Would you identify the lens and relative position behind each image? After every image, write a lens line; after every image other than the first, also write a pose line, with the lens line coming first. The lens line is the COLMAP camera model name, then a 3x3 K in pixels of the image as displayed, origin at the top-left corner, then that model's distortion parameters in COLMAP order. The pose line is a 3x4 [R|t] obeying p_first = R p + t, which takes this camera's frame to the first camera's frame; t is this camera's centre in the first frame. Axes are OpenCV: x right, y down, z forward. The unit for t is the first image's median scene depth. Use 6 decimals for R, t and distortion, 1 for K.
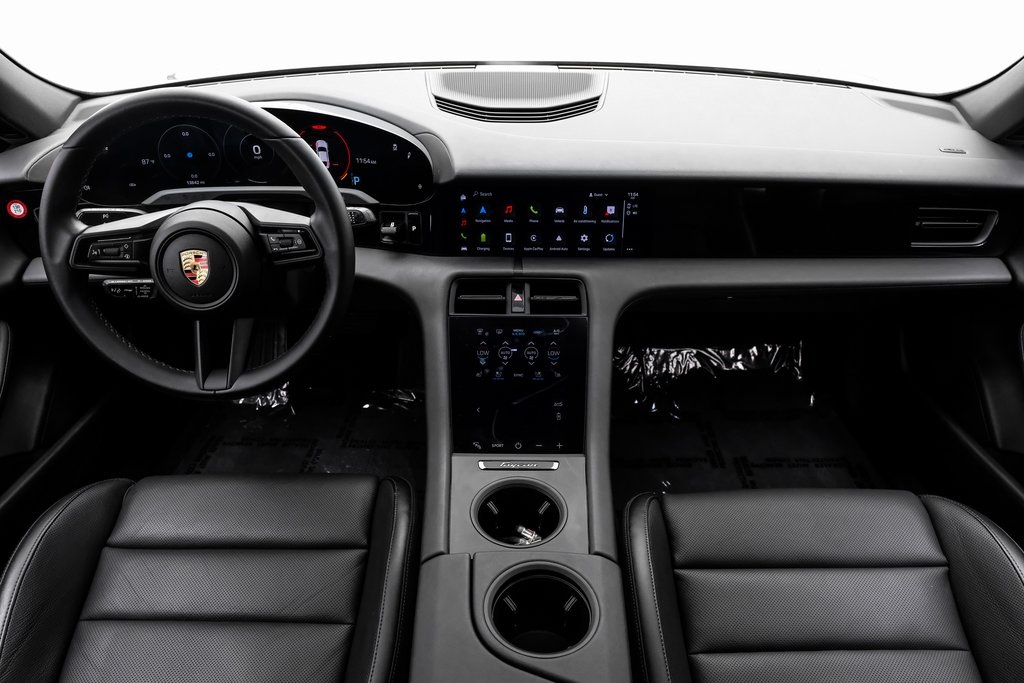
lens RADIAL K [[708.5, 0, 513.6], [0, 708.5, 337.0], [0, 0, 1]] dist [-0.019902, 0.014997]
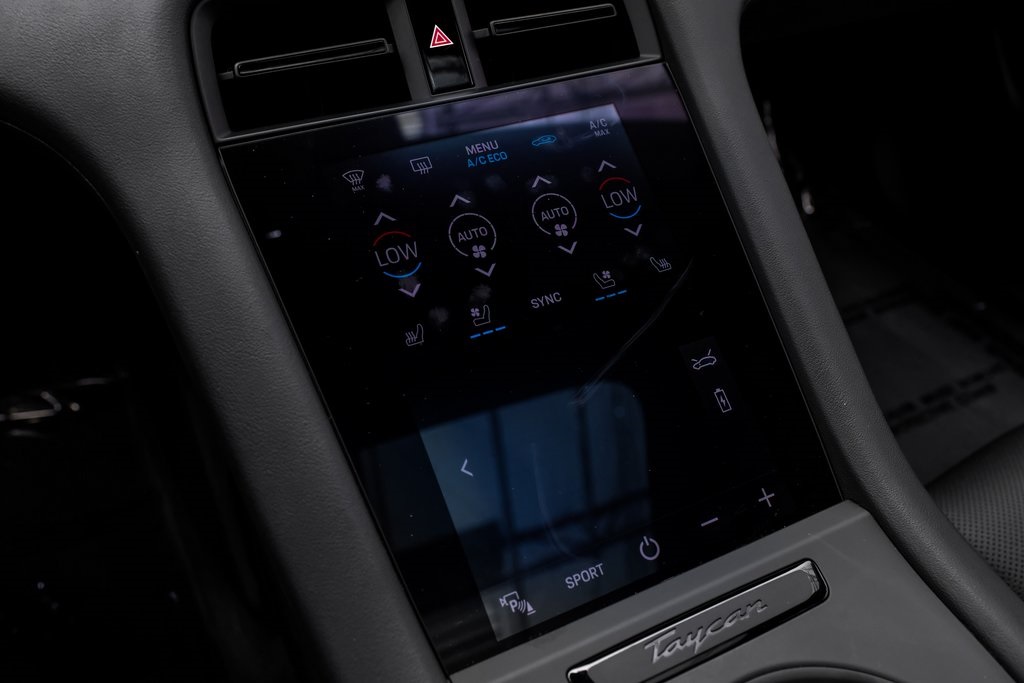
lens RADIAL K [[921.9, 0, 518.7], [0, 921.9, 339.1], [0, 0, 1]] dist [-0.015475, -0.000457]
pose [[0.888500, -0.277176, 0.365706, -0.132923], [0.213400, 0.955120, 0.205441, -0.008443], [-0.406236, -0.104492, 0.907774, 0.633616]]
